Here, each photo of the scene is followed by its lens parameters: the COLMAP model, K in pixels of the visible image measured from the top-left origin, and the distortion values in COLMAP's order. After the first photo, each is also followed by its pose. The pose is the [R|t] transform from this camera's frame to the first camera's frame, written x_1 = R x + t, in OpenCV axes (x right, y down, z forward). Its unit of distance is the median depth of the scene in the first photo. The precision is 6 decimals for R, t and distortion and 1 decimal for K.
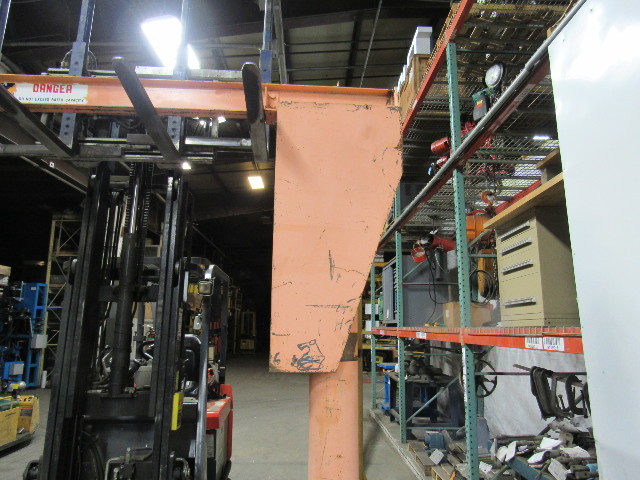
lens RADIAL K [[459.5, 0, 320.0], [0, 459.5, 240.0], [0, 0, 1]] dist [-0.029675, 0.005882]
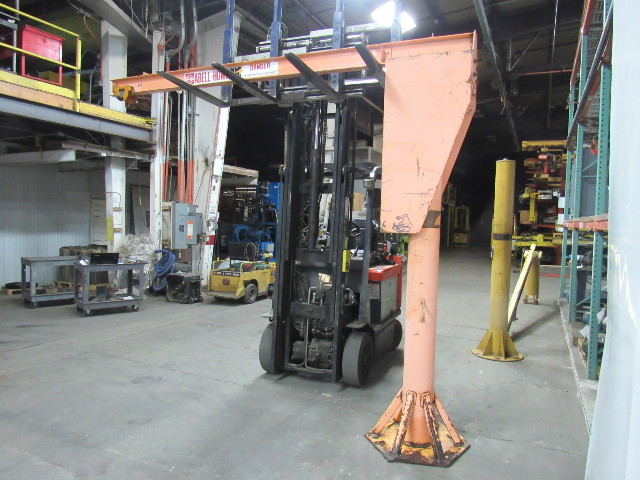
lens RADIAL K [[459.5, 0, 320.0], [0, 459.5, 240.0], [0, 0, 1]] dist [-0.029675, 0.005882]
pose [[0.889021, 0.038991, -0.456204, 0.325352], [0.063860, 0.976070, 0.207868, -0.036156], [0.453392, -0.213932, 0.865257, -0.402921]]
